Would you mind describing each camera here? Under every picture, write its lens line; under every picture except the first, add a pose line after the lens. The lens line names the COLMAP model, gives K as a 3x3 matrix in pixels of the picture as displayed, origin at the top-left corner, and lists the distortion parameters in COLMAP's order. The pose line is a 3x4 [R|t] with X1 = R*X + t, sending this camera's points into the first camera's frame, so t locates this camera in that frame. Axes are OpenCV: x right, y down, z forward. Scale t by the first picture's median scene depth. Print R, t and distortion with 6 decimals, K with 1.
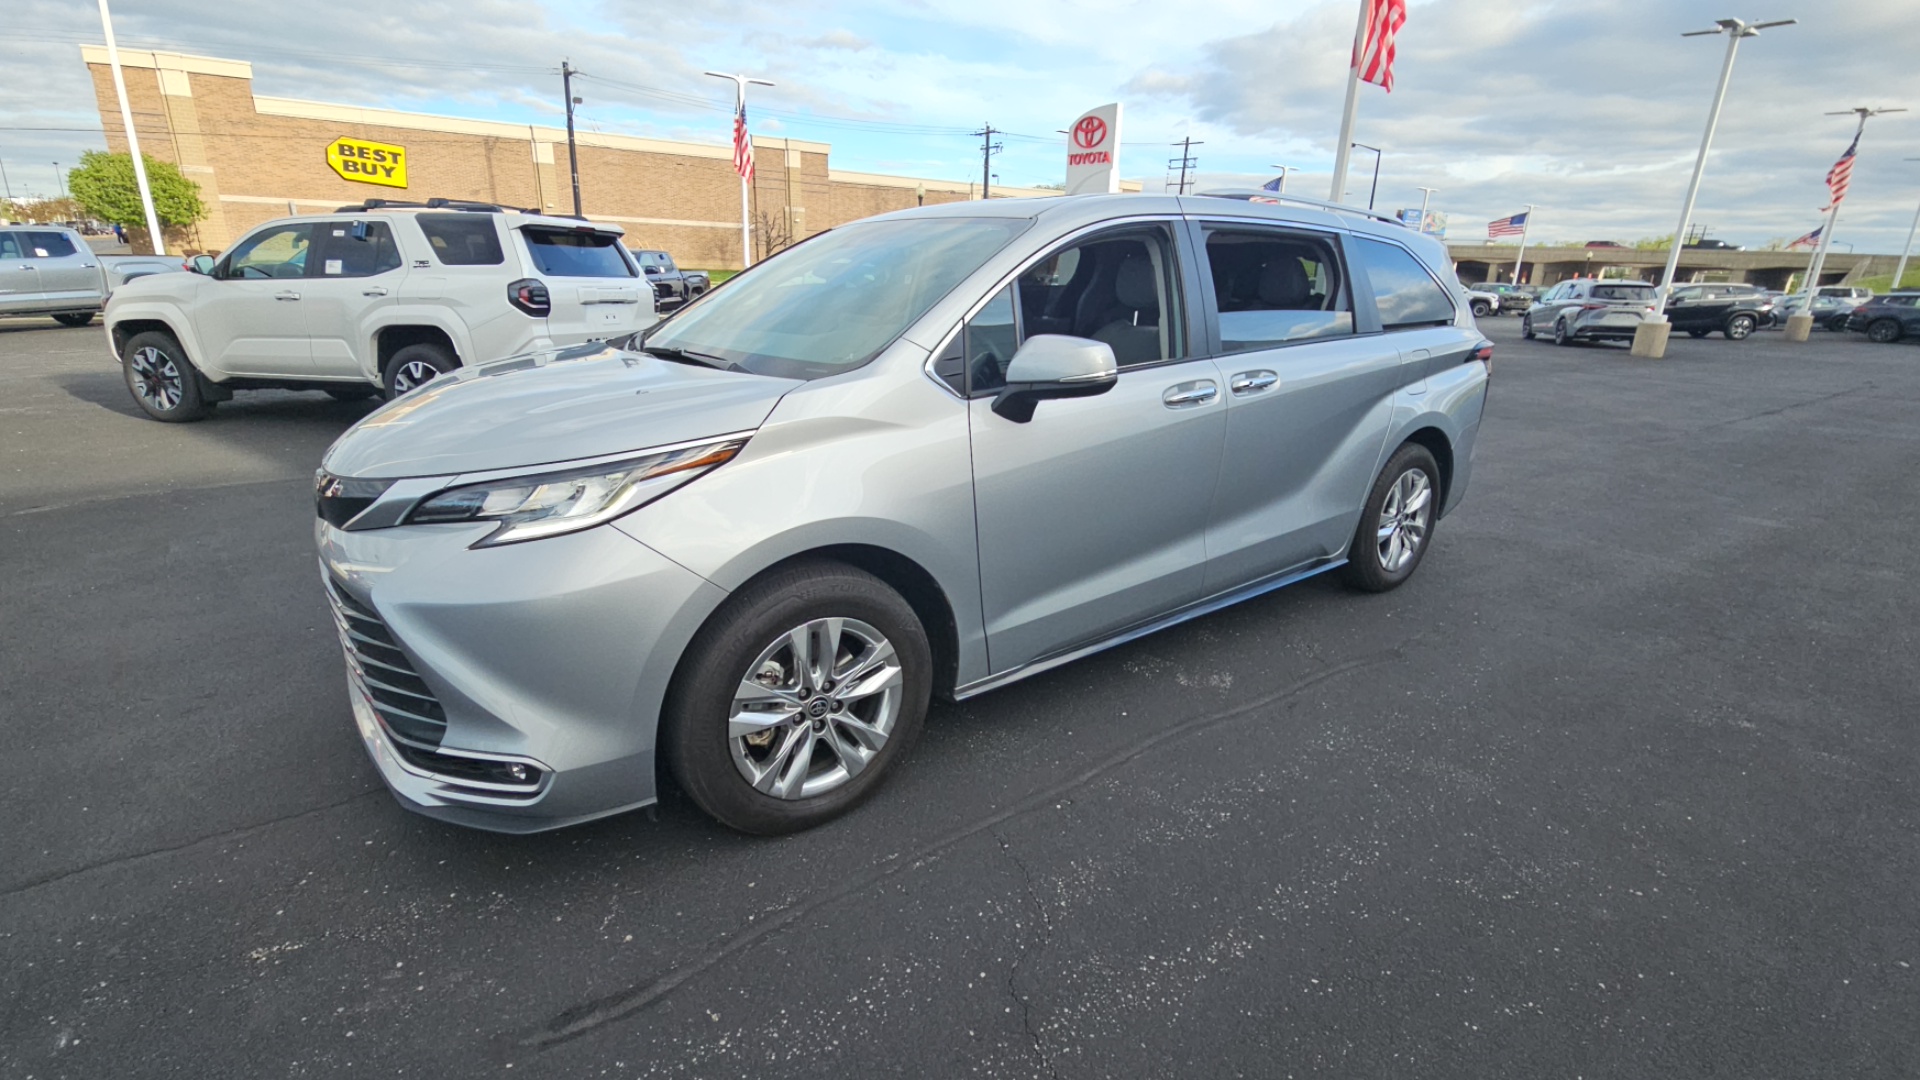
lens RADIAL K [[857.6, 0, 947.3], [0, 857.6, 542.6], [0, 0, 1]] dist [0.001815, -0.000264]
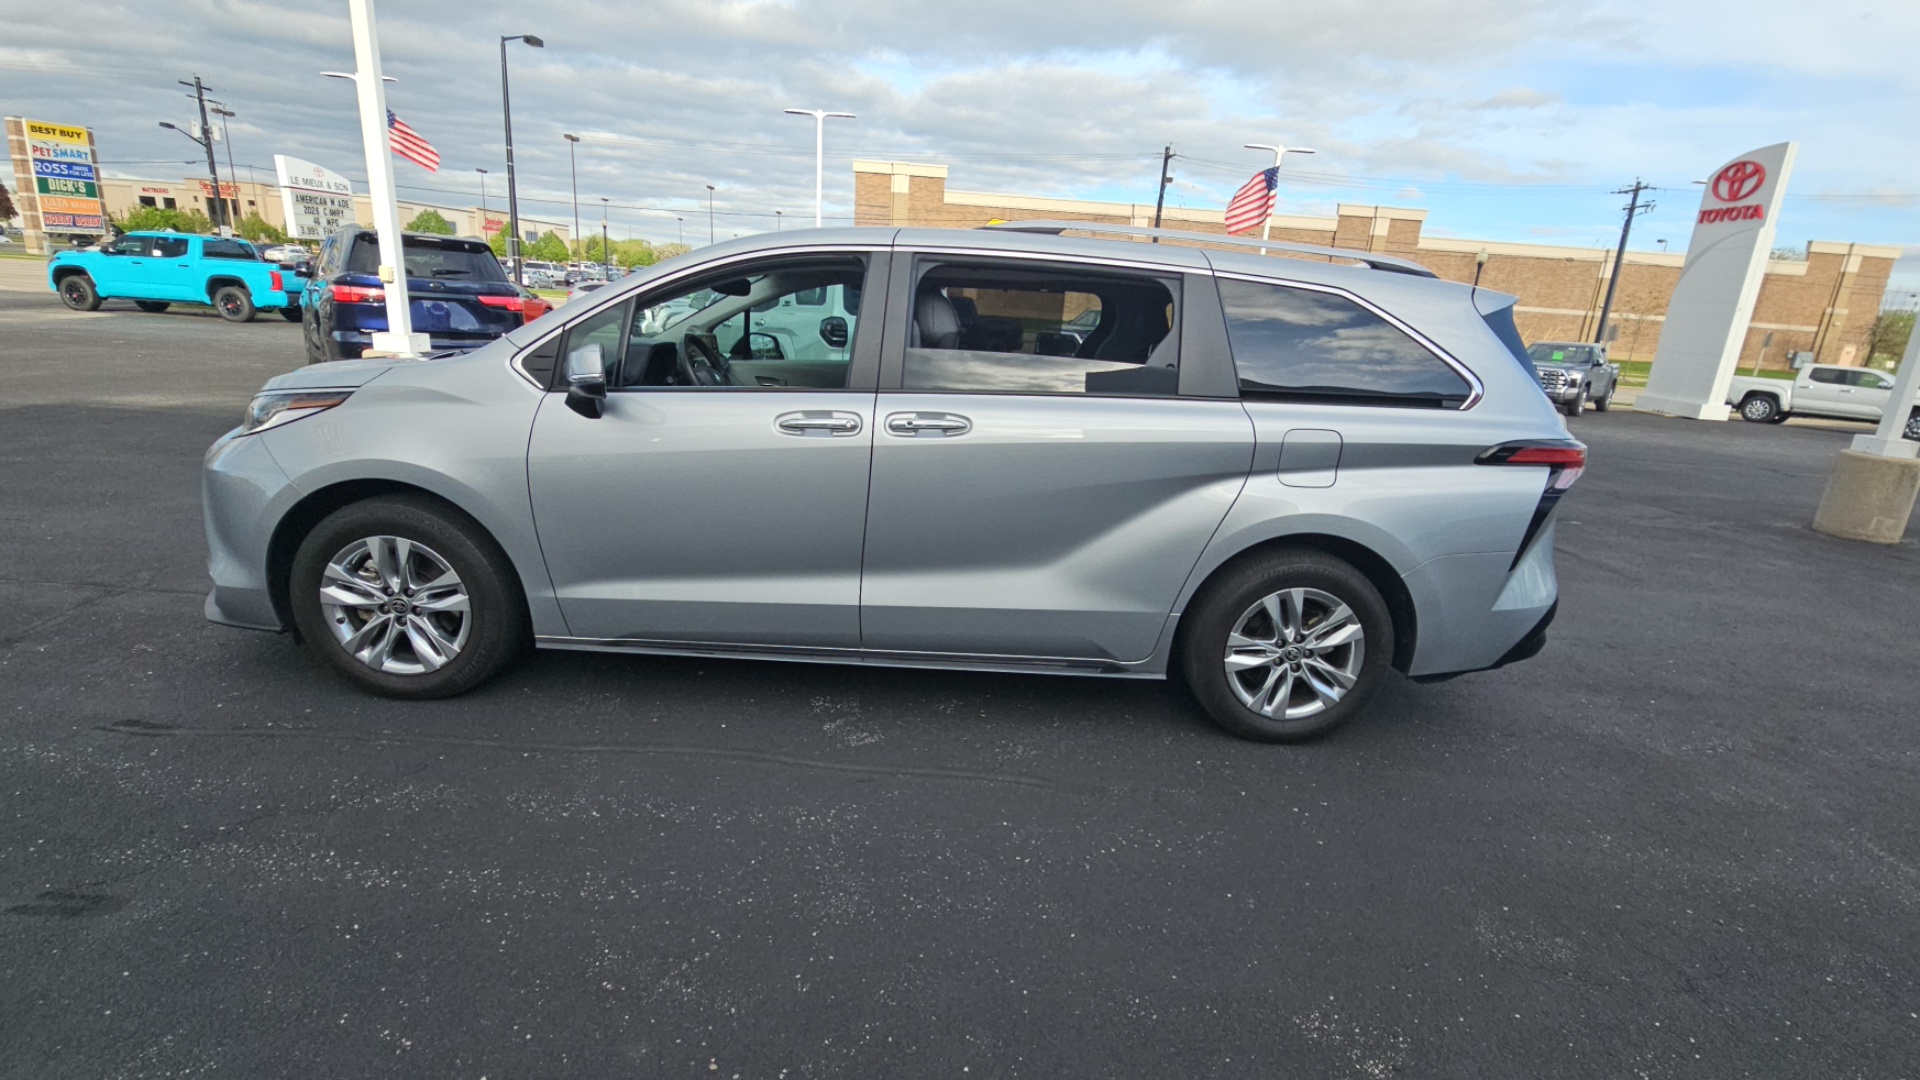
lens RADIAL K [[860.0, 0, 979.7], [0, 860.0, 542.1], [0, 0, 1]] dist [0.008784, -0.006885]
pose [[0.798206, 0.185513, -0.573108, 0.754464], [-0.228413, 0.973560, -0.002989, -0.059292], [0.557400, 0.133291, 0.819474, 0.234621]]
